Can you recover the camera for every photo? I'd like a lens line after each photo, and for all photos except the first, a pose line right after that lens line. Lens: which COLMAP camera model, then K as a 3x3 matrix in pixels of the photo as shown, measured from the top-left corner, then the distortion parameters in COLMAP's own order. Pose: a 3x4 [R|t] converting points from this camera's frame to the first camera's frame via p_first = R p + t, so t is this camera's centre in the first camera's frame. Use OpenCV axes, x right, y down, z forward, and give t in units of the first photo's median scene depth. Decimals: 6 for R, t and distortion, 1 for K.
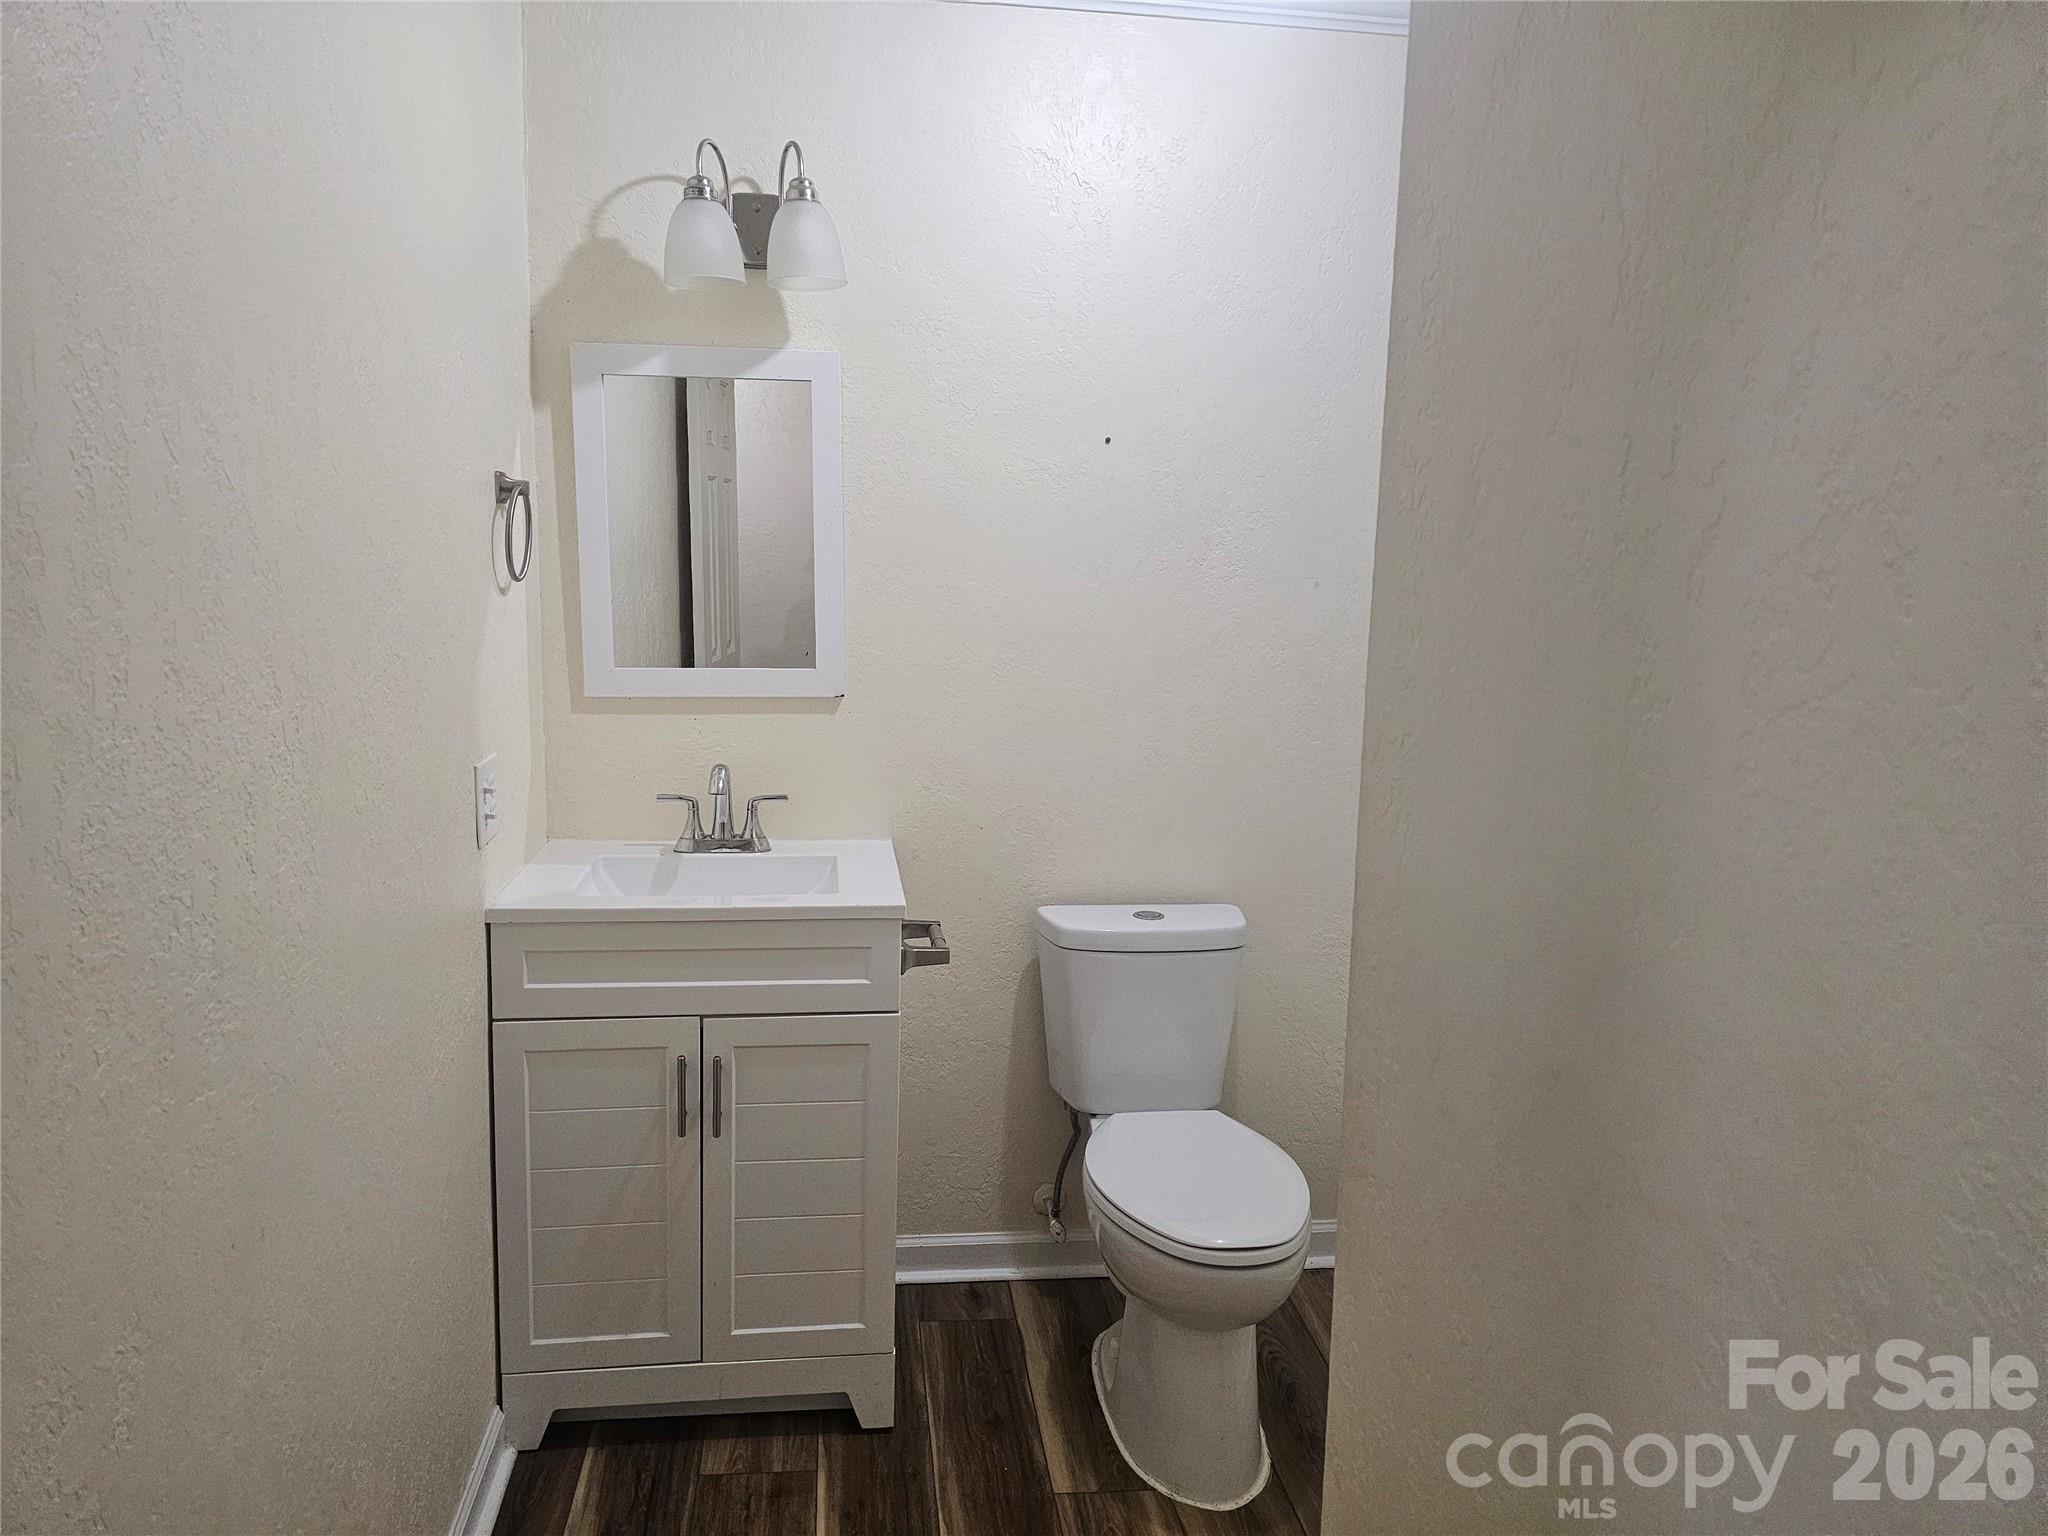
lens RADIAL K [[1387.5, 0, 1022.2], [0, 1387.5, 764.4], [0, 0, 1]] dist [0.055425, -0.049253]
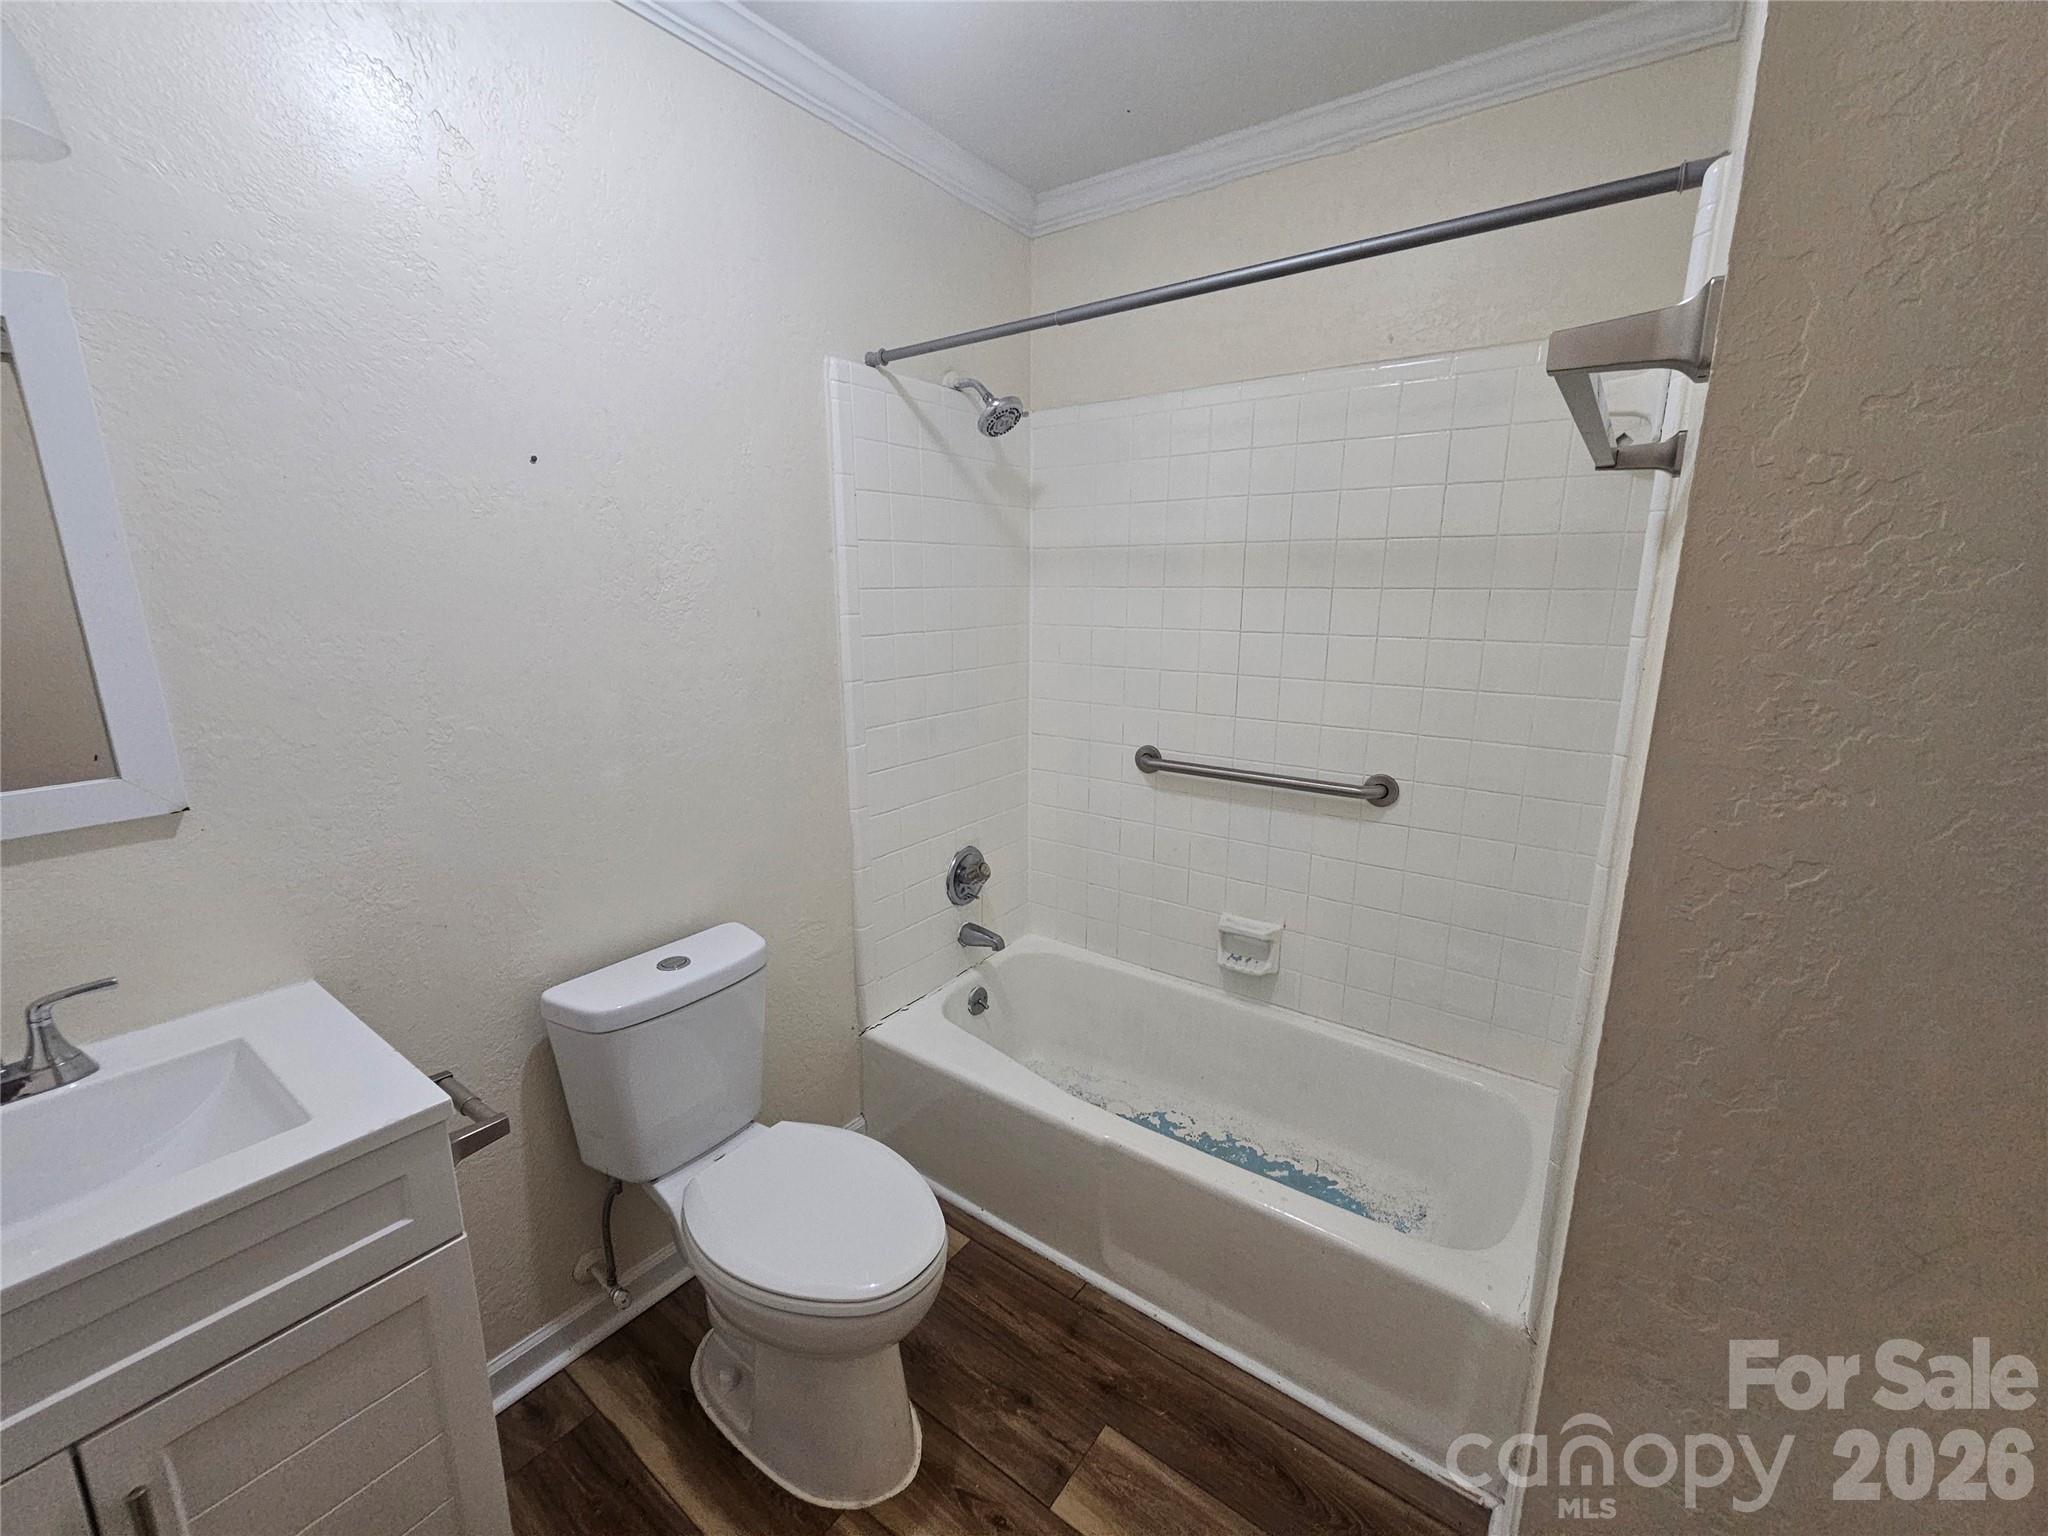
lens RADIAL K [[842.6, 0, 1024.9], [0, 842.6, 774.7], [0, 0, 1]] dist [-0.000582, 0.000310]
pose [[0.691755, -0.176936, 0.700121, -0.131970], [0.111750, 0.984068, 0.138282, -0.077427], [-0.713433, -0.017419, 0.700507, 0.411189]]
